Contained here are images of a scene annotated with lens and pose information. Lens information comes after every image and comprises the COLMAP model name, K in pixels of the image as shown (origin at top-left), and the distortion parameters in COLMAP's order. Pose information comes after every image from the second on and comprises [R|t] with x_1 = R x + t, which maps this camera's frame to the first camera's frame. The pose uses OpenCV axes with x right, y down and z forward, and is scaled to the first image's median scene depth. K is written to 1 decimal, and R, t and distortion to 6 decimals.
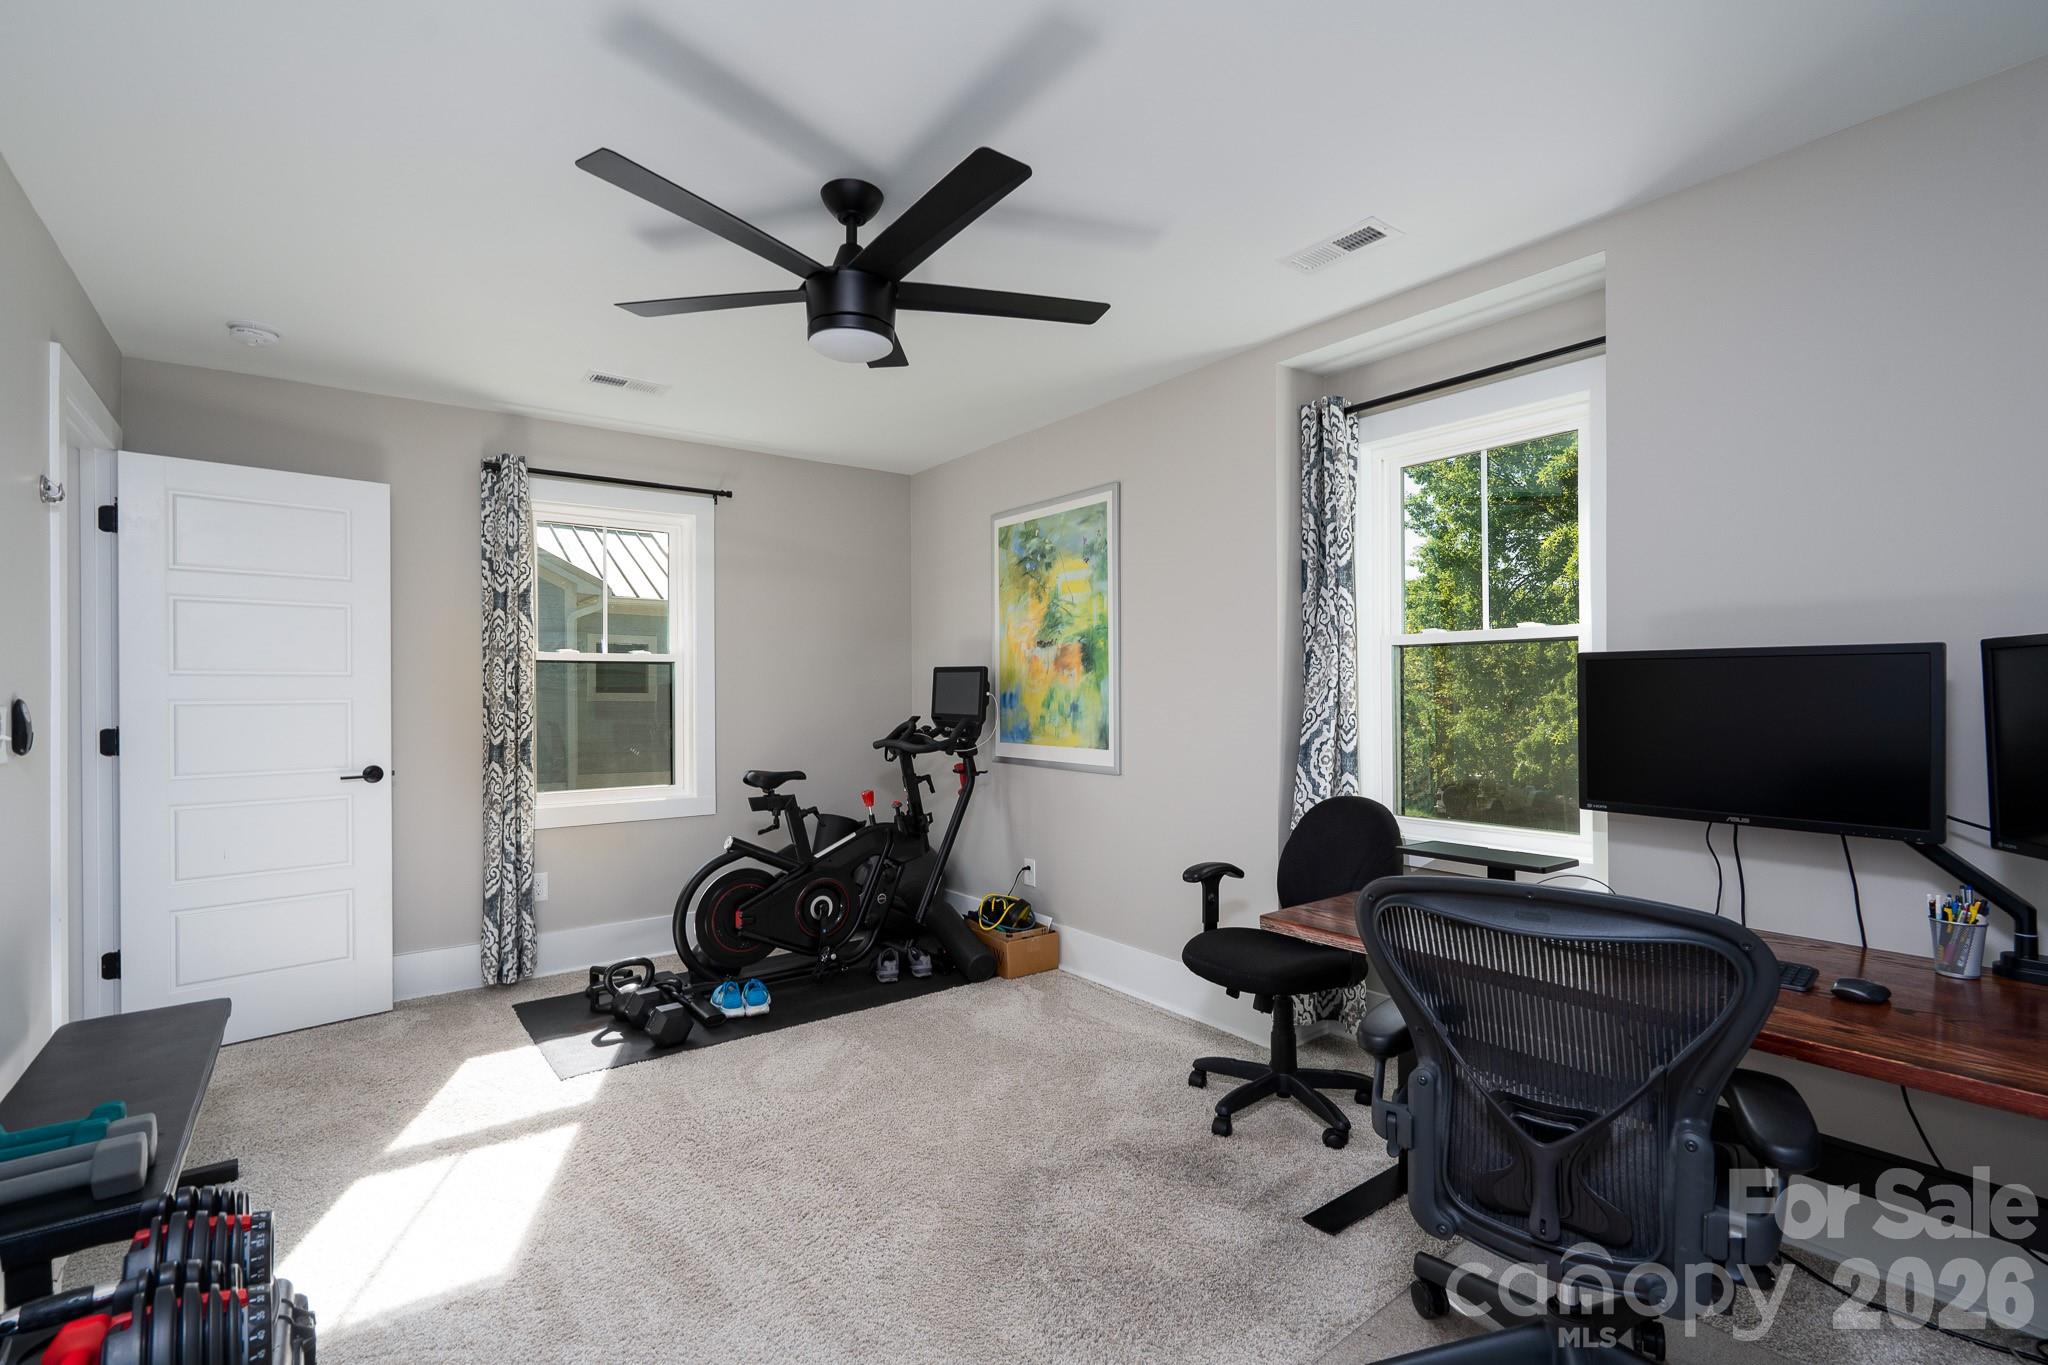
lens RADIAL K [[941.8, 0, 1042.1], [0, 941.8, 684.5], [0, 0, 1]] dist [-0.009076, 0.001000]
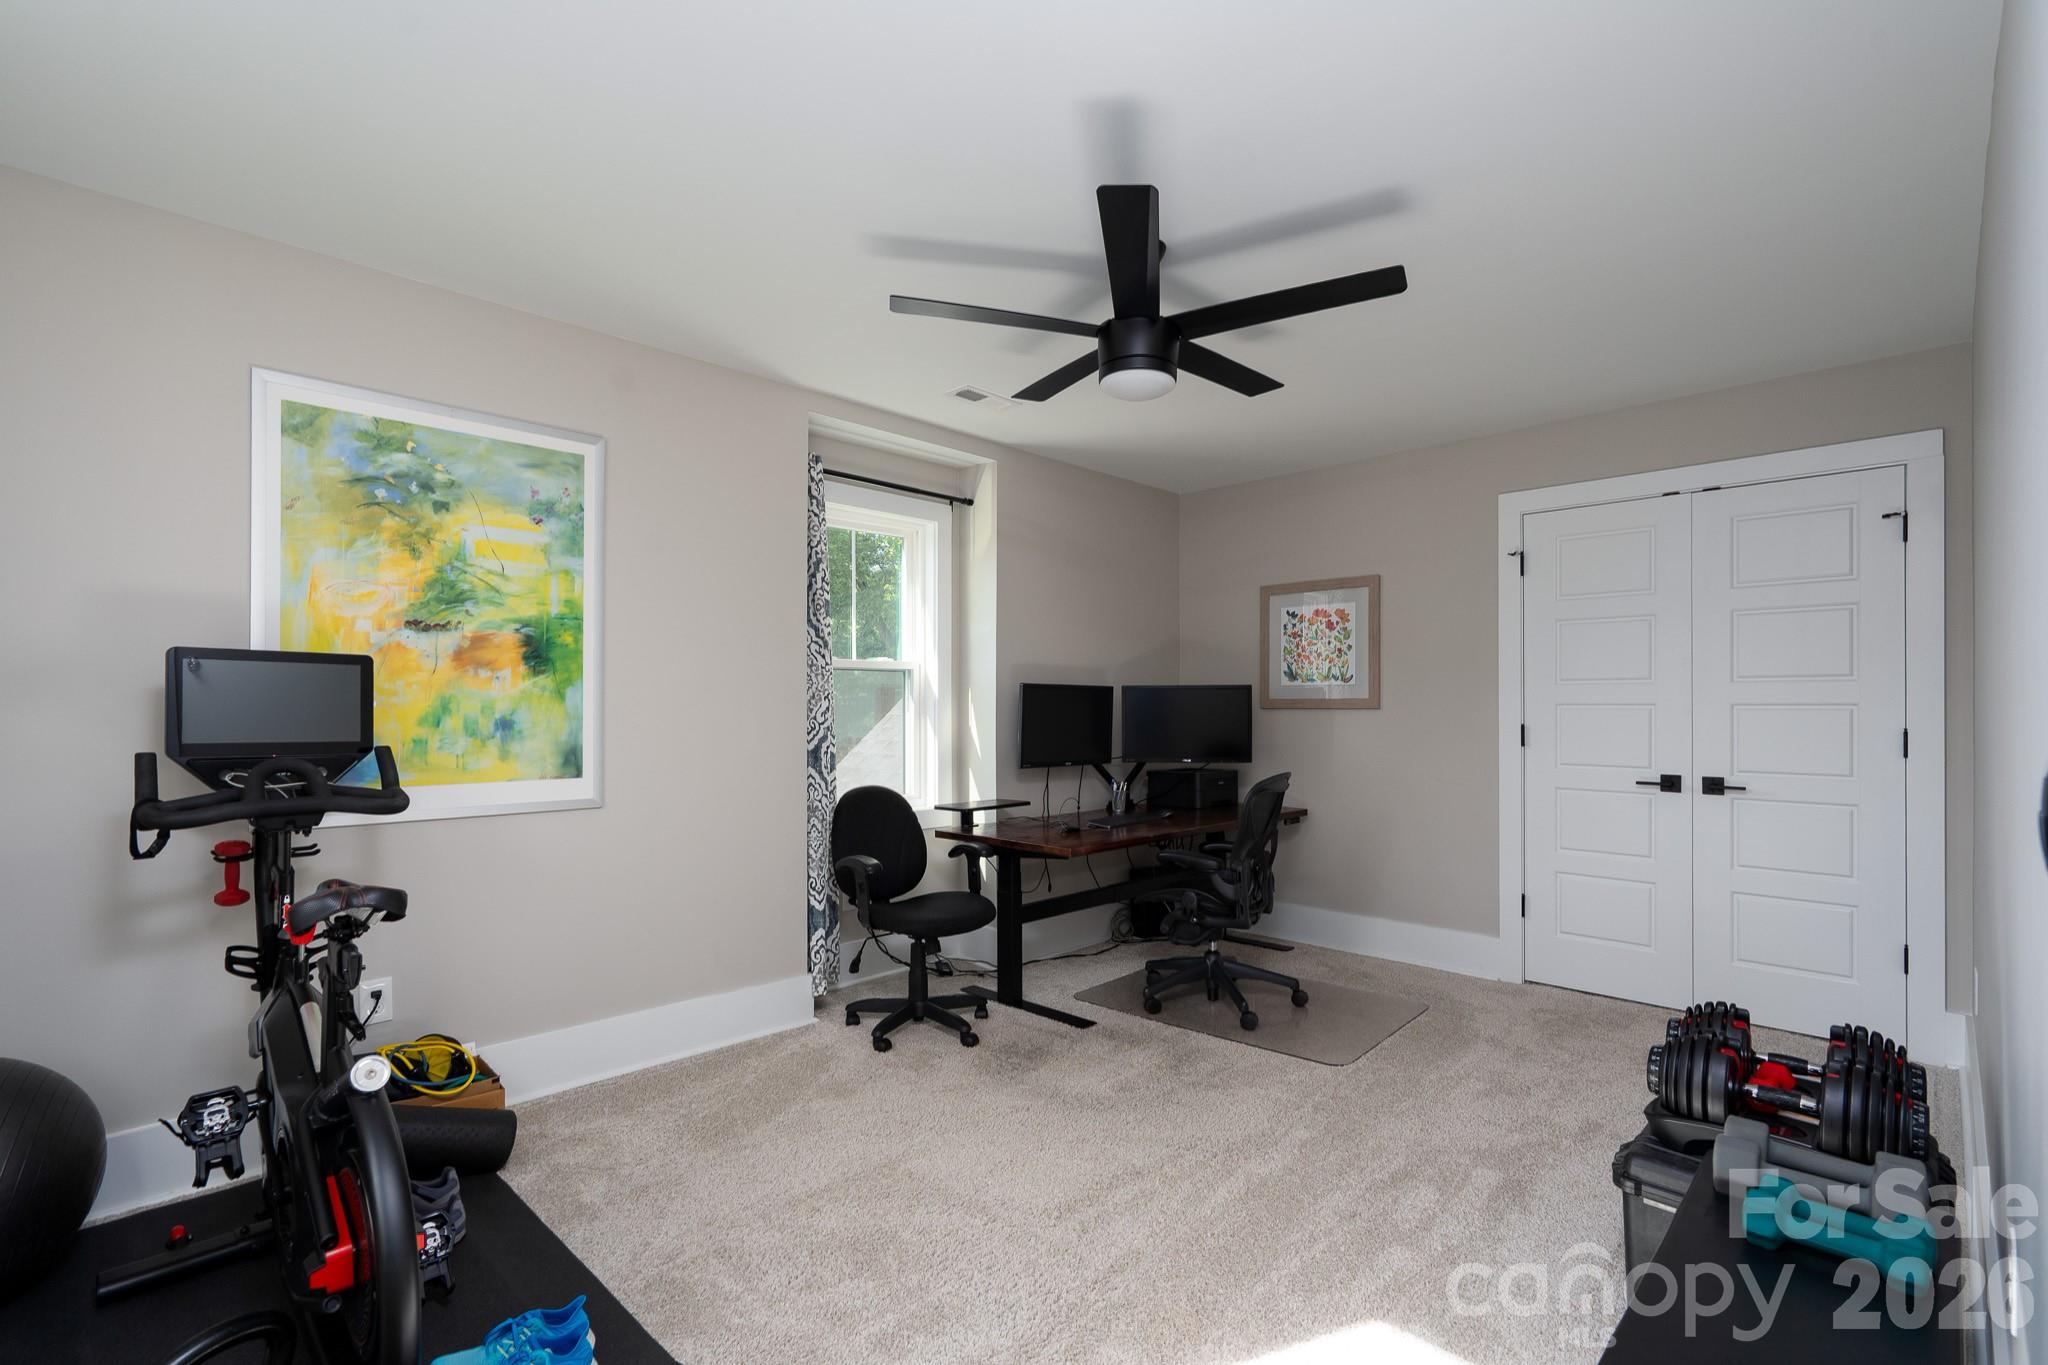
lens RADIAL K [[941.8, 0, 1040.0], [0, 941.8, 696.5], [0, 0, 1]] dist [-0.009076, 0.001000]
pose [[-0.161025, 0.013008, 0.986865, -0.721286], [-0.007359, 0.999870, -0.014380, 0.010868], [-0.986923, -0.009578, -0.160908, 0.724665]]
